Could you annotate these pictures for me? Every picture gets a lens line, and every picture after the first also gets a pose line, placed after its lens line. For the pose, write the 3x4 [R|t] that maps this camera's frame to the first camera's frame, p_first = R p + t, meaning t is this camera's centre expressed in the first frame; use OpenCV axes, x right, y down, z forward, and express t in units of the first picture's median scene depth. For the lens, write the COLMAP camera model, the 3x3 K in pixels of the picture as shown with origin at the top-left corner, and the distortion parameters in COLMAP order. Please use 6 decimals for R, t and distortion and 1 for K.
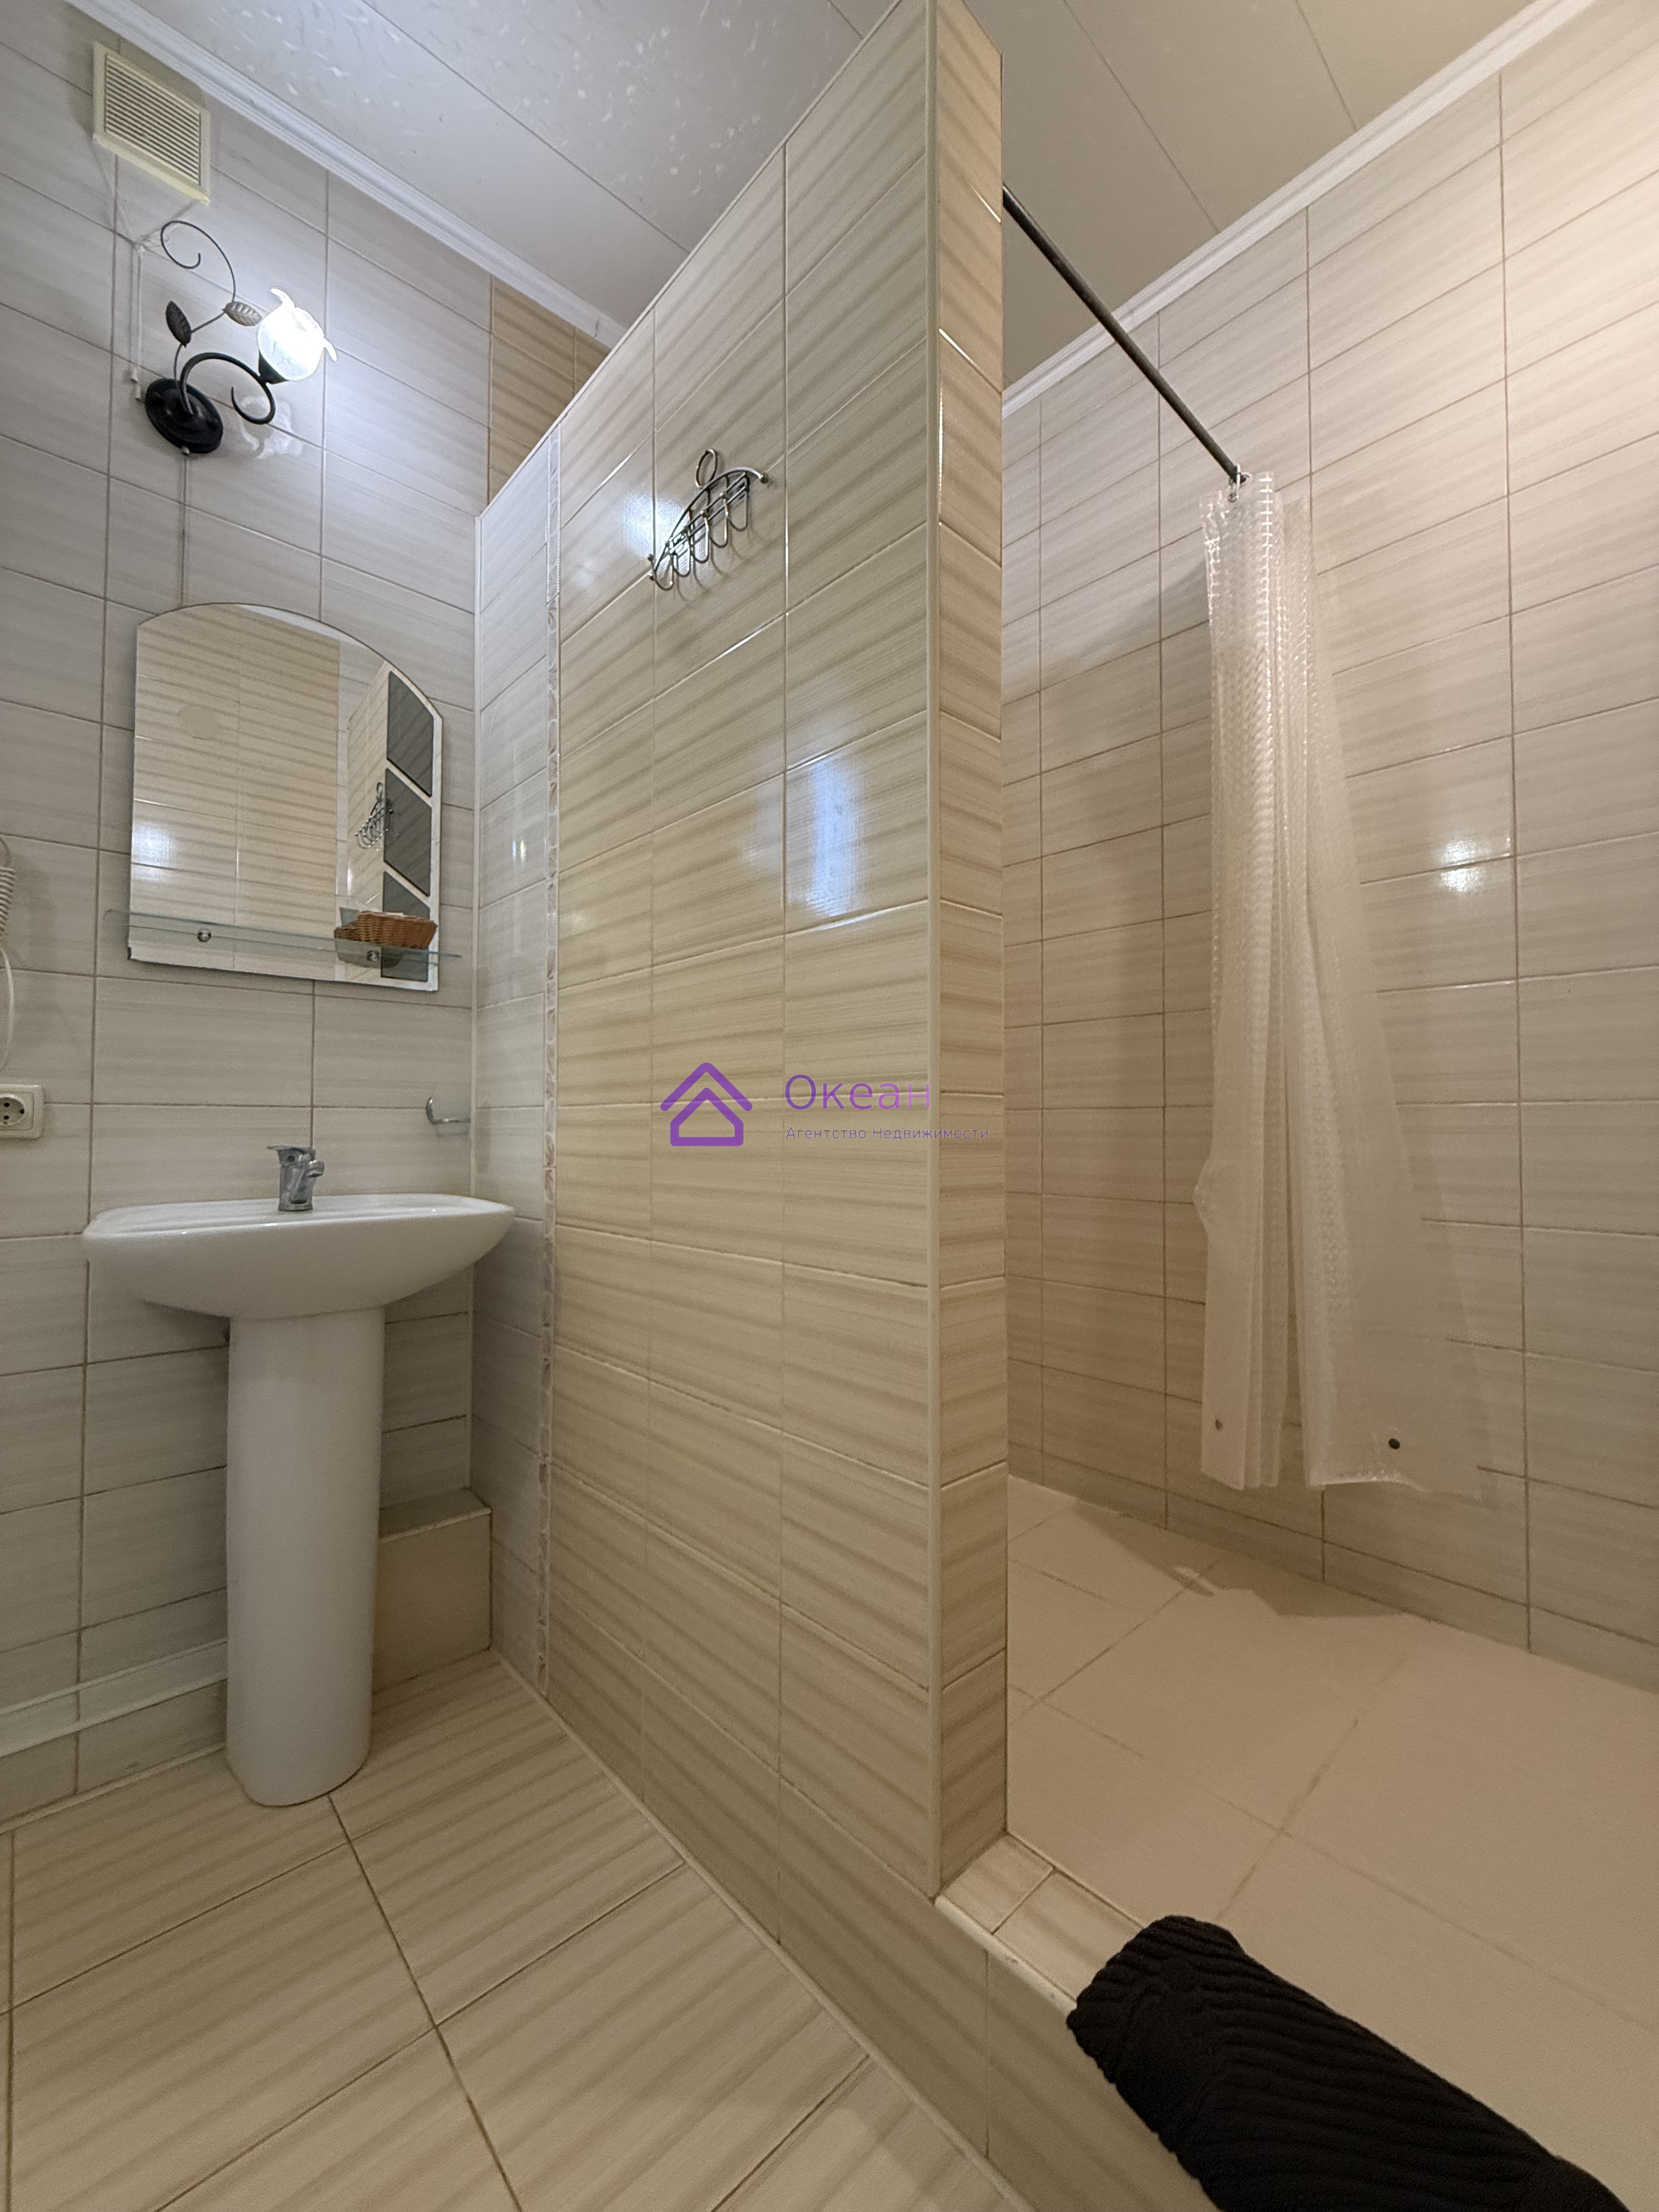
lens RADIAL K [[882.1, 0, 834.1], [0, 882.1, 1103.4], [0, 0, 1]] dist [-0.003089, 0.000882]
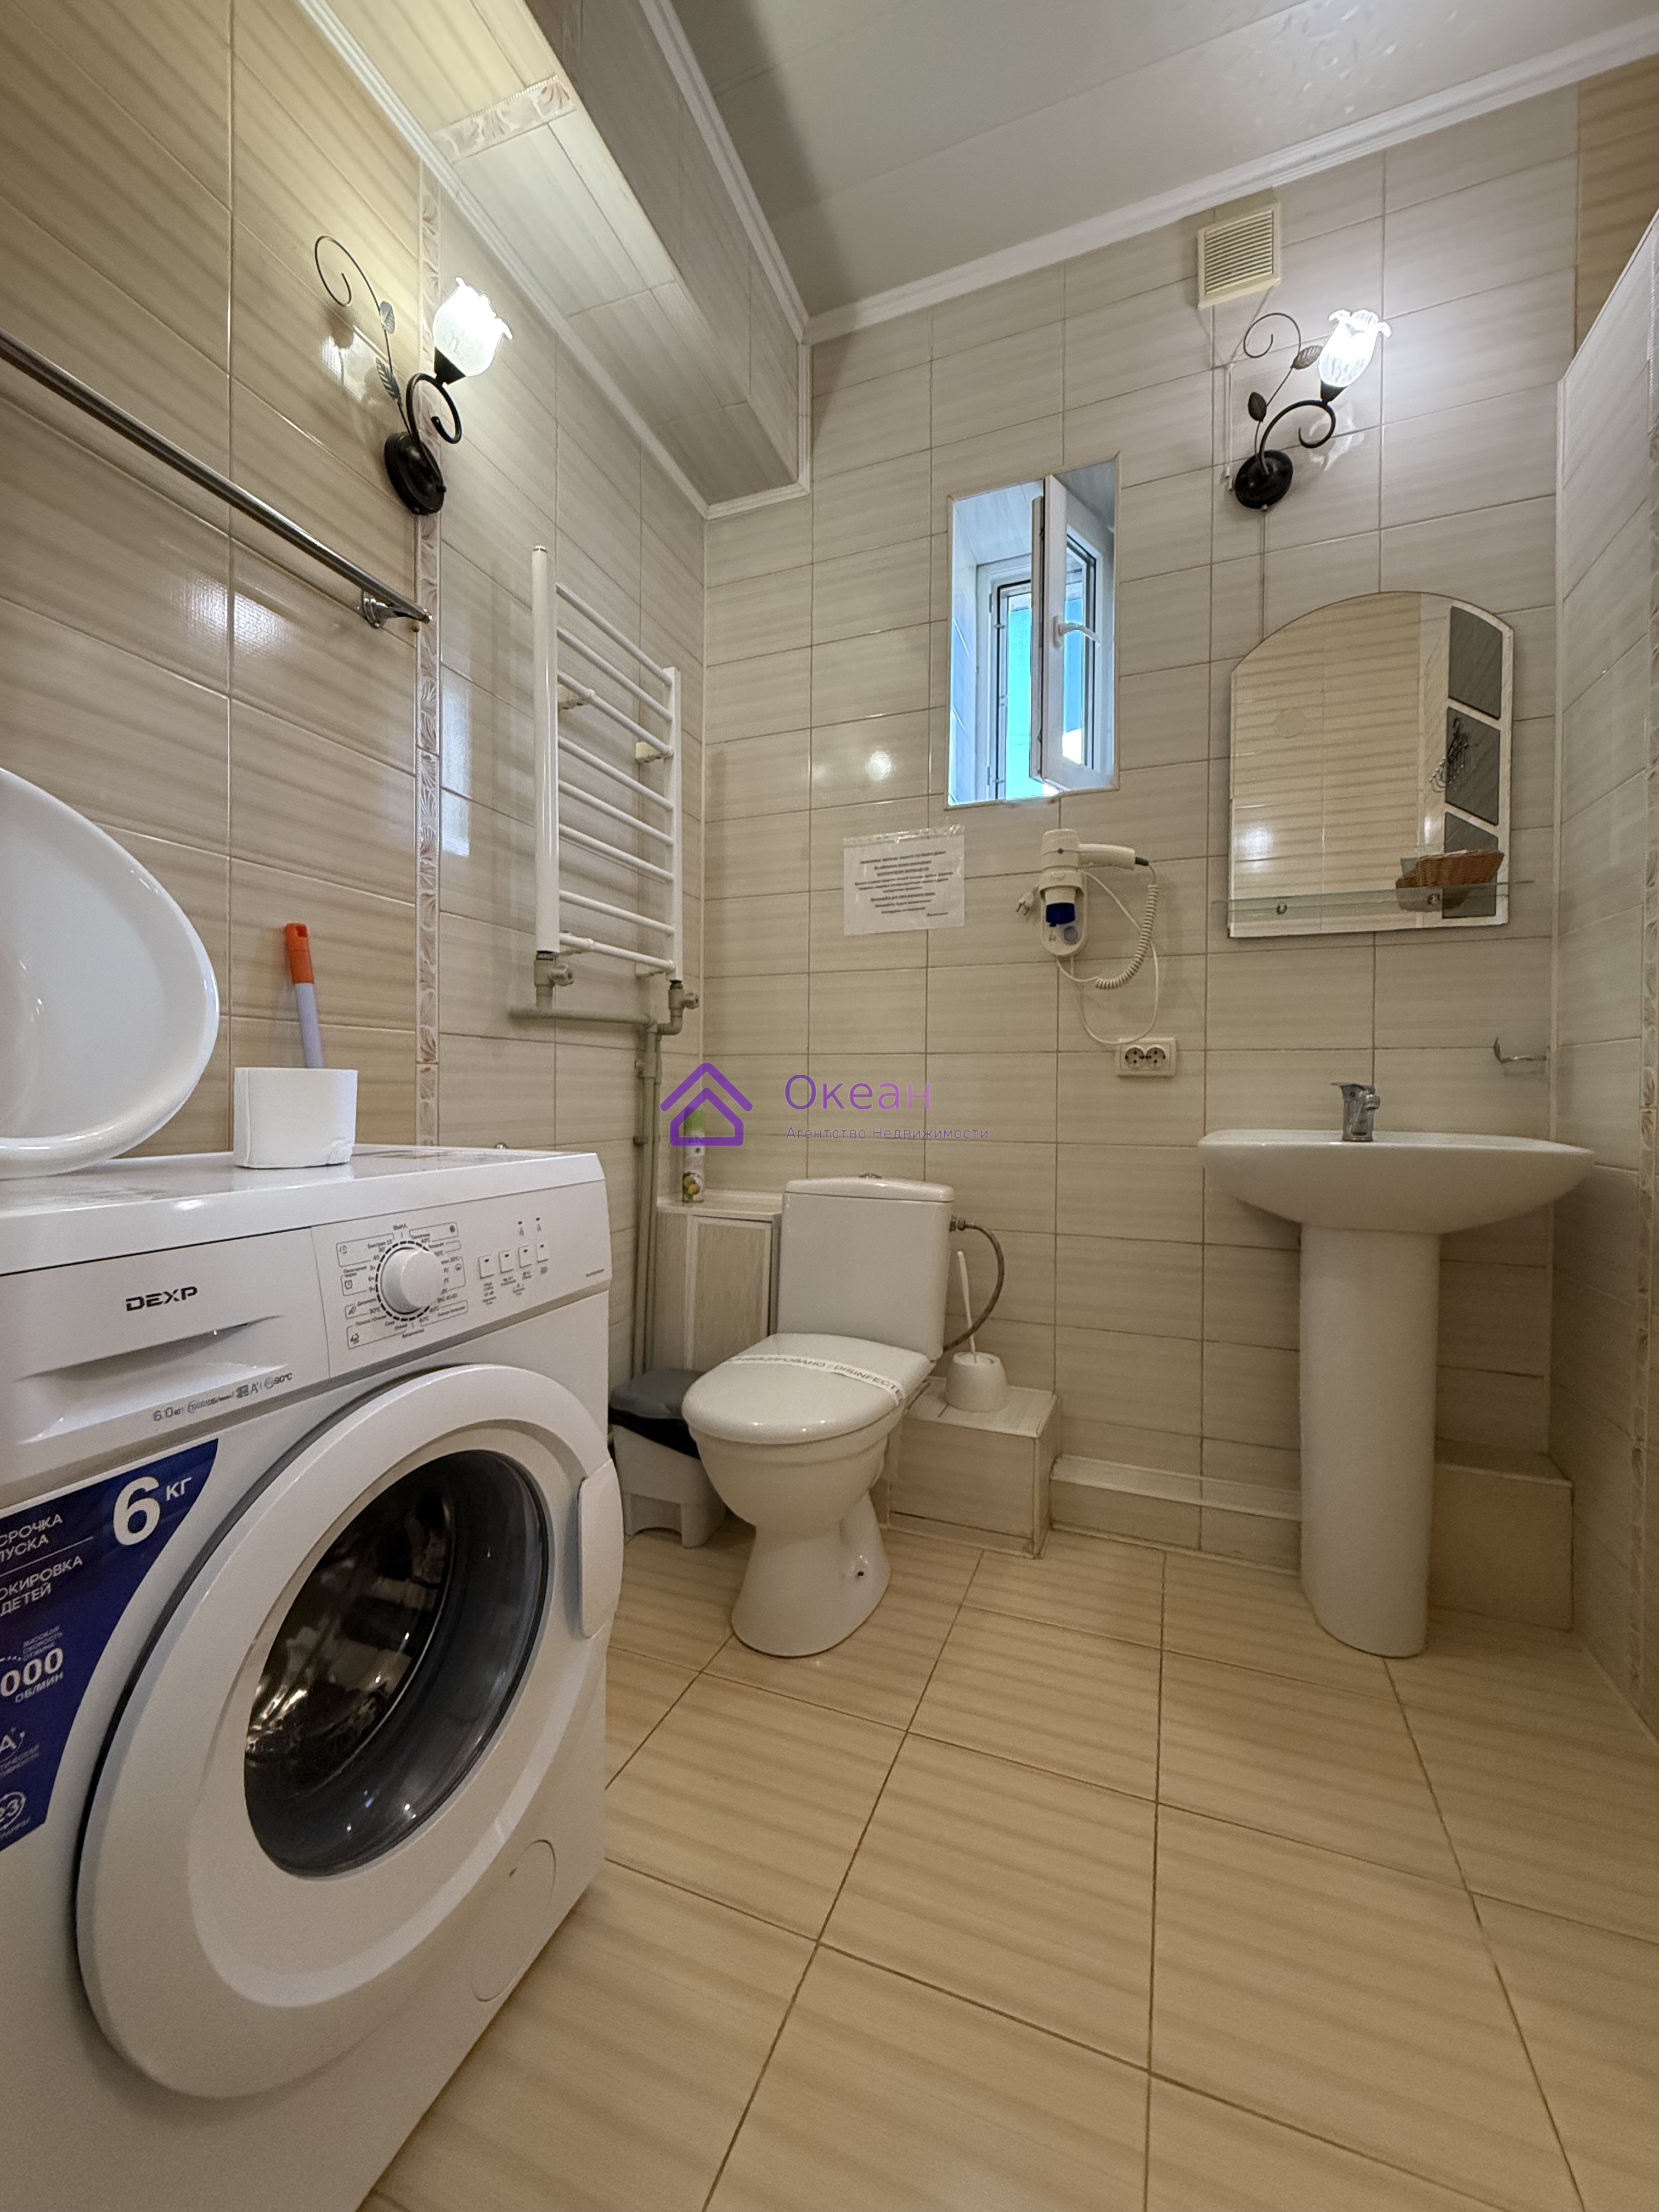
lens RADIAL K [[882.1, 0, 834.1], [0, 882.1, 1103.4], [0, 0, 1]] dist [-0.003089, 0.000882]
pose [[0.439528, 0.014577, -0.898110, 0.091779], [0.021594, 0.999408, 0.026789, 0.027045], [0.897969, -0.031169, 0.438953, -0.078089]]
